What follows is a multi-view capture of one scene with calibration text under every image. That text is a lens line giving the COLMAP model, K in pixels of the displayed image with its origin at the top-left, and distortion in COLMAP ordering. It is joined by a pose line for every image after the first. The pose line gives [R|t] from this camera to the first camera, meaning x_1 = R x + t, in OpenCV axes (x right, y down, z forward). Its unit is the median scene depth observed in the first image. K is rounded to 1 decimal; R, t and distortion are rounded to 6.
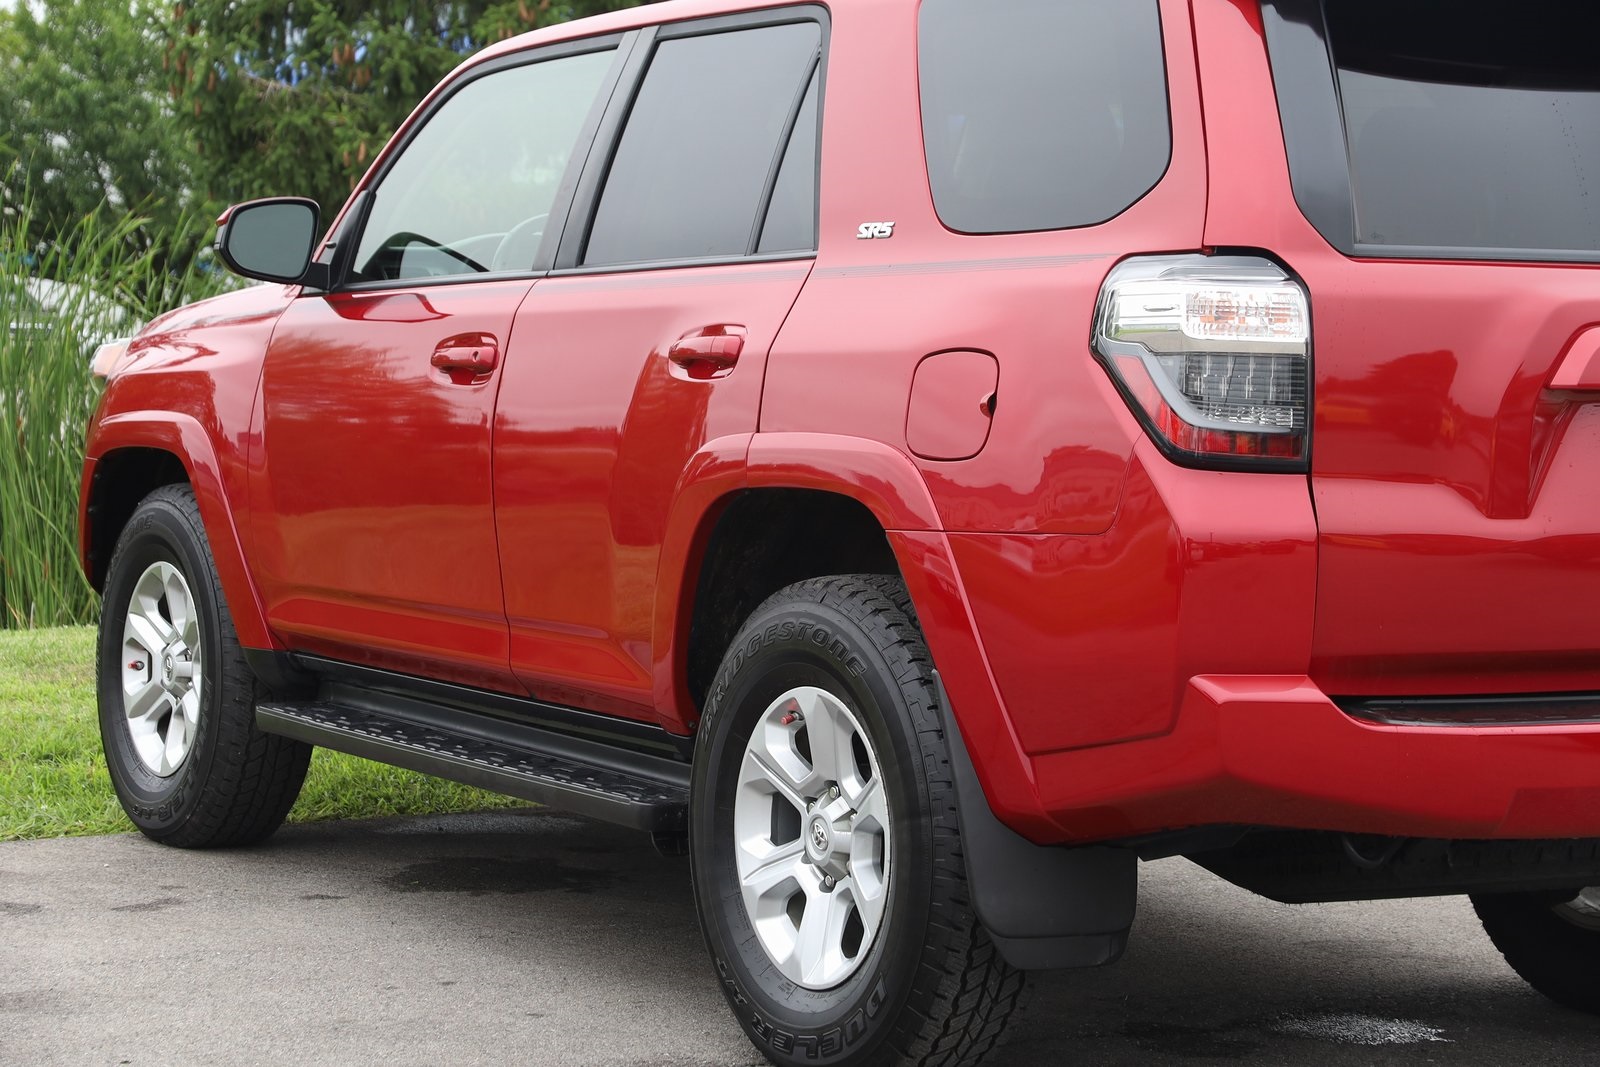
lens RADIAL K [[3963.2, 0, 652.4], [0, 3963.2, 571.6], [0, 0, 1]] dist [0.076467, 0.000000]
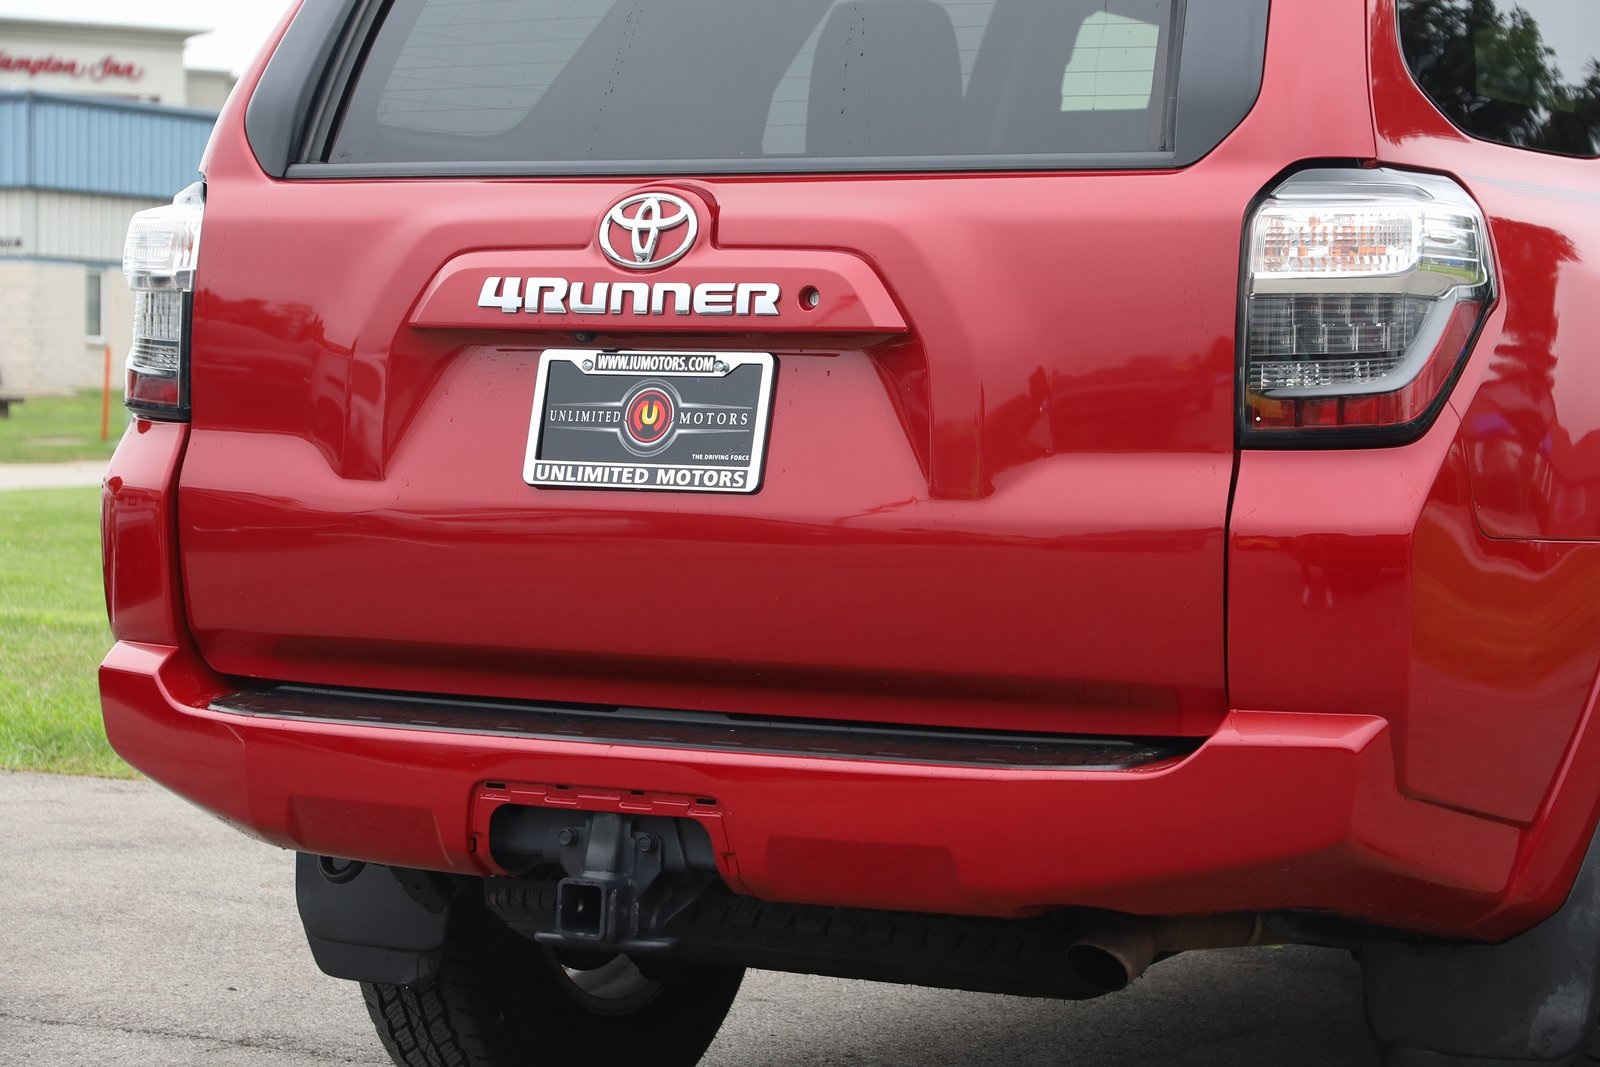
lens RADIAL K [[4505.3, 0, 728.7], [0, 4505.3, 533.2], [0, 0, 1]] dist [0.203104, 0.000000]
pose [[0.500609, 0.034124, -0.865001, 1.078117], [-0.053004, 0.998556, 0.008717, -0.014451], [0.864050, 0.041485, 0.501695, 0.584651]]
